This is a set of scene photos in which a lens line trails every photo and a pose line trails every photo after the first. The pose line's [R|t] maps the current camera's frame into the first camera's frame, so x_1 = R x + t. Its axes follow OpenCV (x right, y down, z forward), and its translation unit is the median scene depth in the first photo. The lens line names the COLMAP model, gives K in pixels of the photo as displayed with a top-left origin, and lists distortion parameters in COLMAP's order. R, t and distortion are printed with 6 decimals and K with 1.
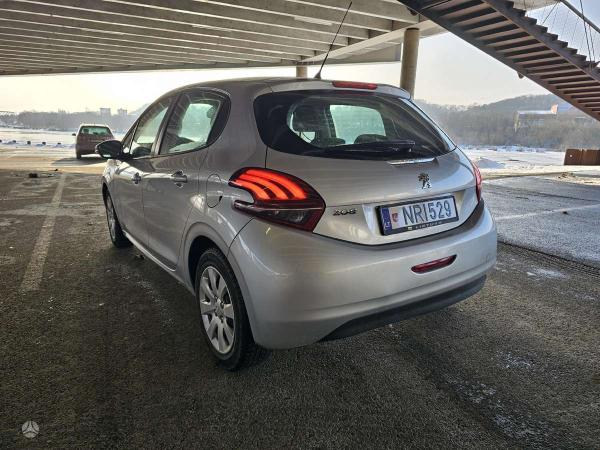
lens RADIAL K [[446.2, 0, 312.9], [0, 446.2, 225.3], [0, 0, 1]] dist [0.060306, -0.052353]
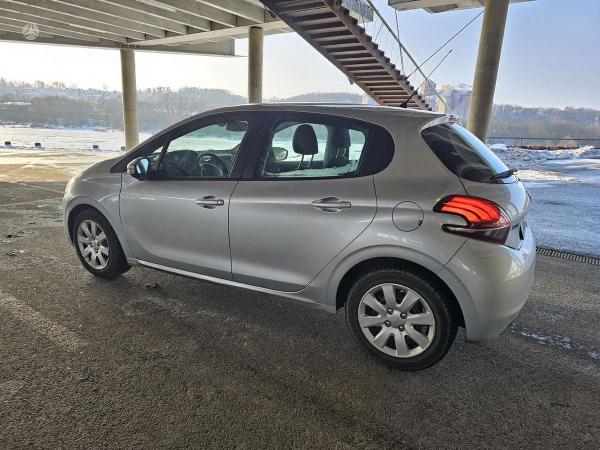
lens RADIAL K [[446.2, 0, 312.9], [0, 446.2, 225.3], [0, 0, 1]] dist [0.060306, -0.052353]
pose [[0.869585, -0.090997, 0.485326, -0.932384], [0.074395, 0.995798, 0.053411, -0.126499], [-0.488146, -0.010339, 0.872700, 0.127491]]
